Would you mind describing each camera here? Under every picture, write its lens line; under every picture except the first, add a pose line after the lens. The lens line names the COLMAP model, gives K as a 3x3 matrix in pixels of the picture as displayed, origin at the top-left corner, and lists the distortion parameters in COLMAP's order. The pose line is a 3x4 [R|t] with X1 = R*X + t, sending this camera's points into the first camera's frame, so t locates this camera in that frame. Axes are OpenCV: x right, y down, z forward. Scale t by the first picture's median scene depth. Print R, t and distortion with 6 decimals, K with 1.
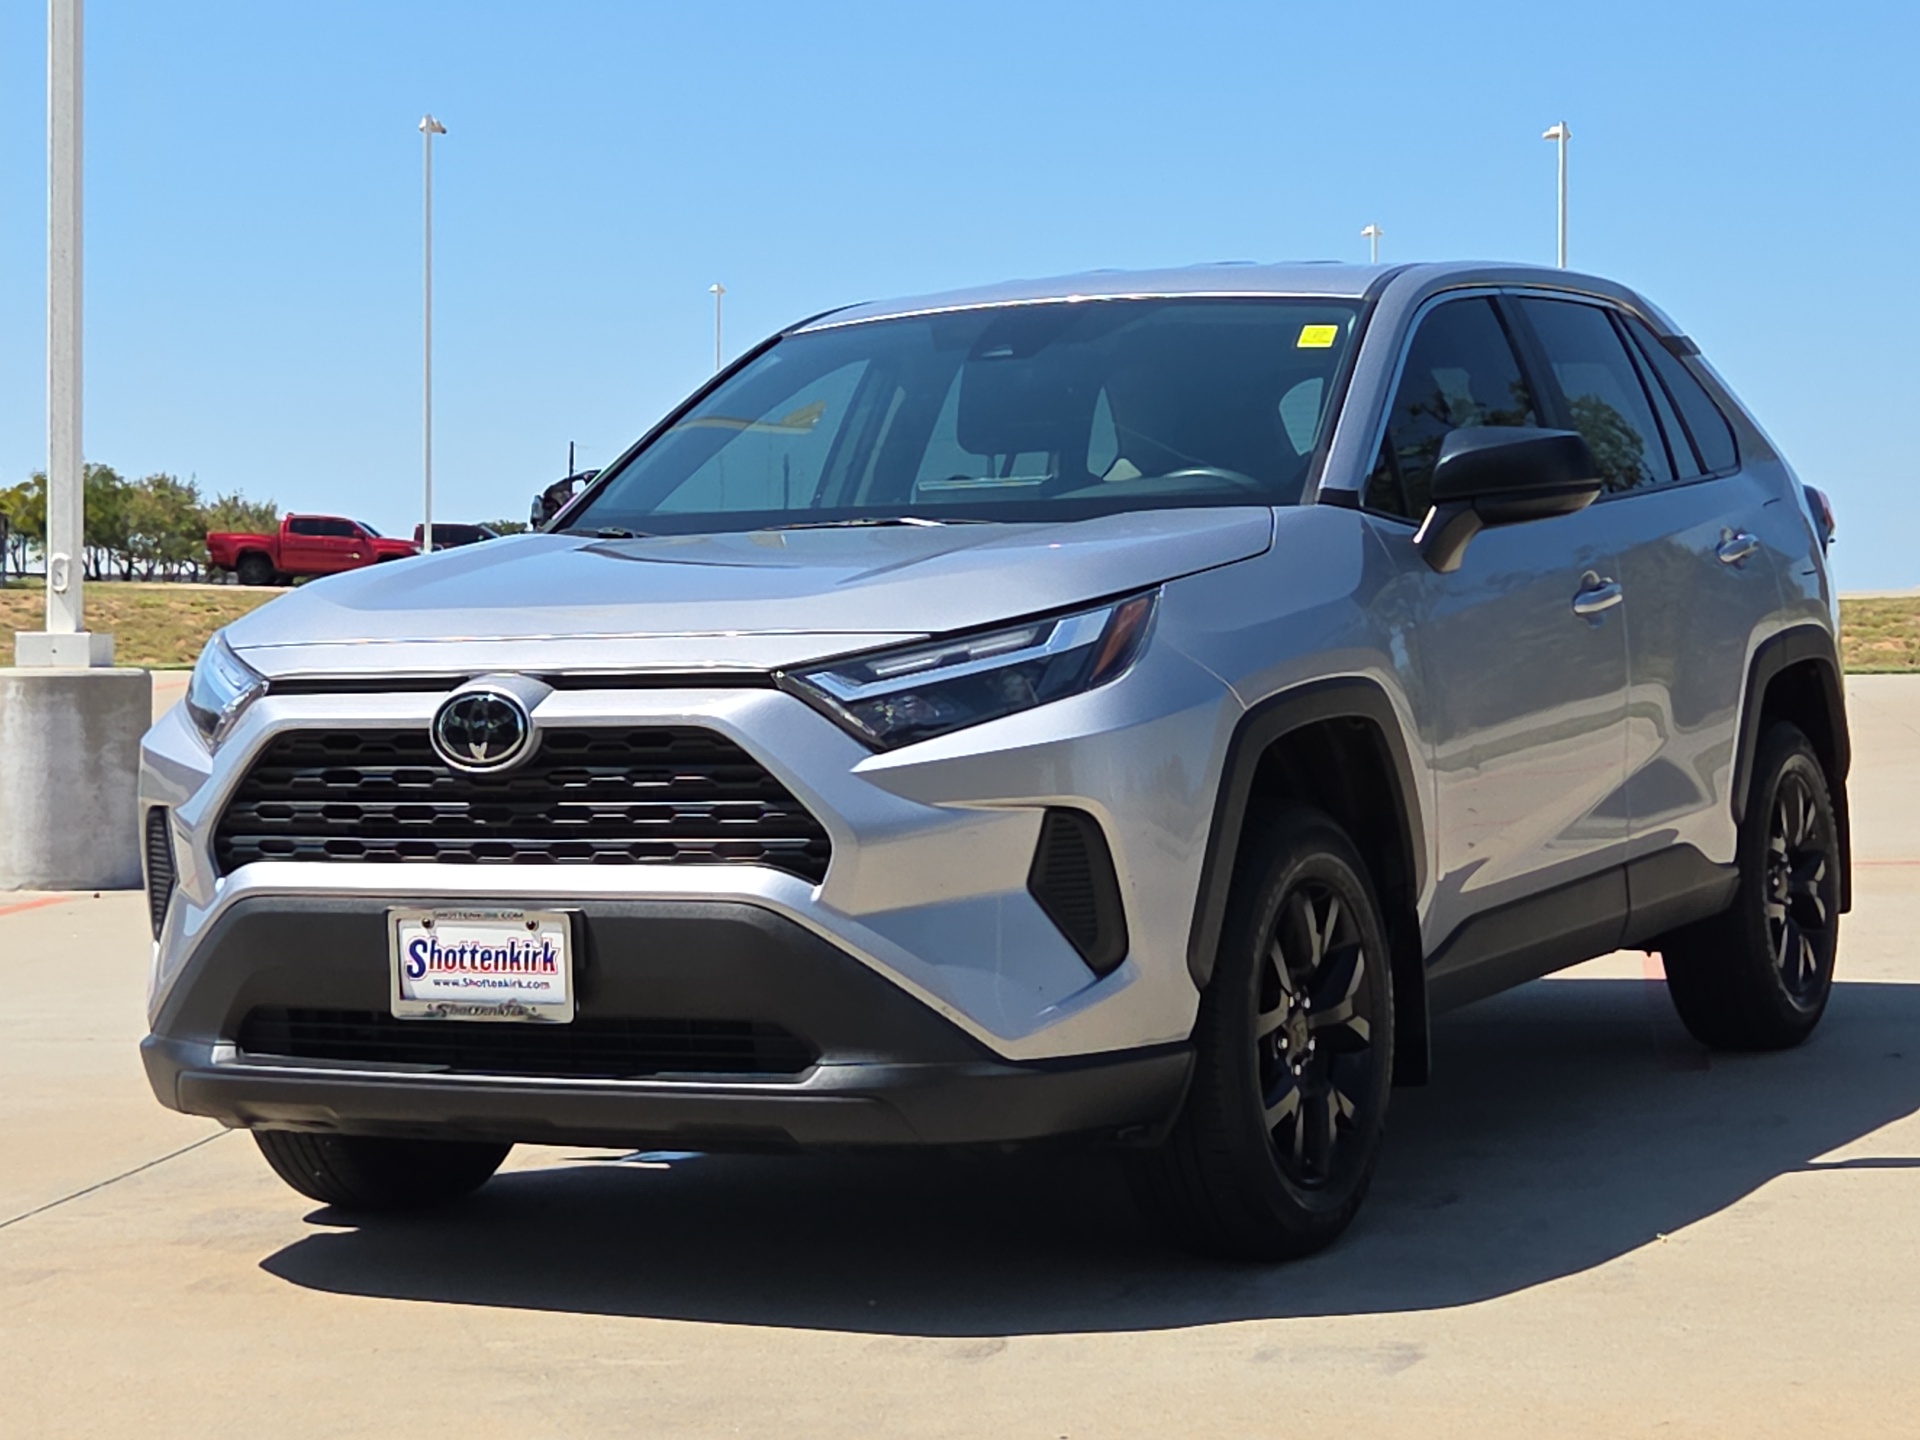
lens RADIAL K [[3287.2, 0, 958.9], [0, 3287.2, 723.0], [0, 0, 1]] dist [-0.004526, 0.000000]
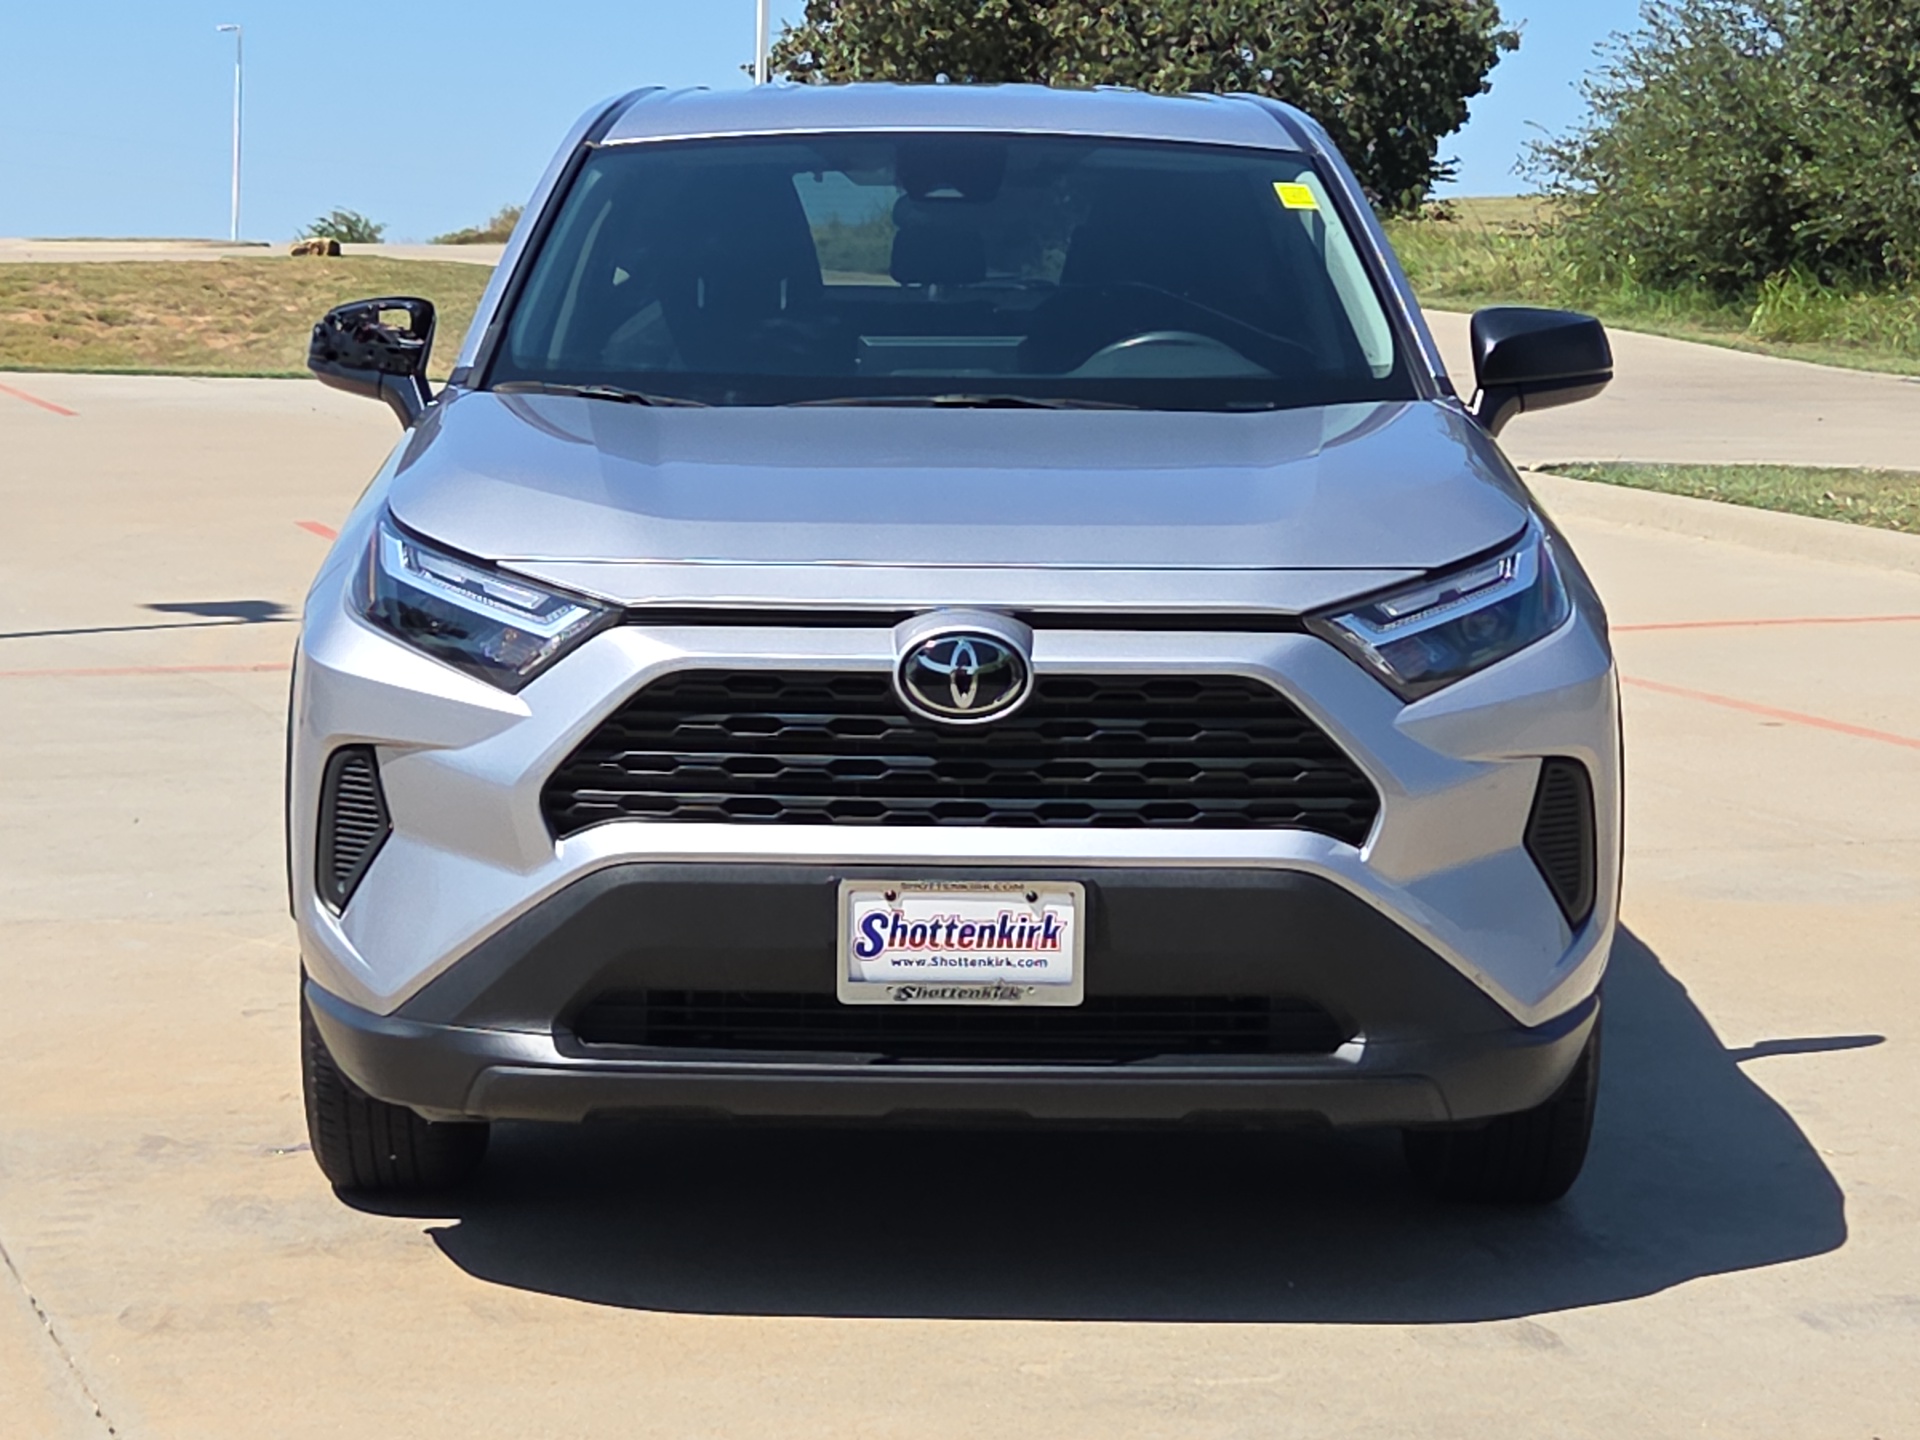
lens RADIAL K [[3600.7, 0, 960.5], [0, 3600.7, 718.4], [0, 0, 1]] dist [0.061180, 0.000000]
pose [[0.917250, -0.010976, 0.398161, -0.530537], [-0.017610, 0.997525, 0.068069, -0.052058], [-0.397922, -0.069448, 0.914787, 0.120948]]
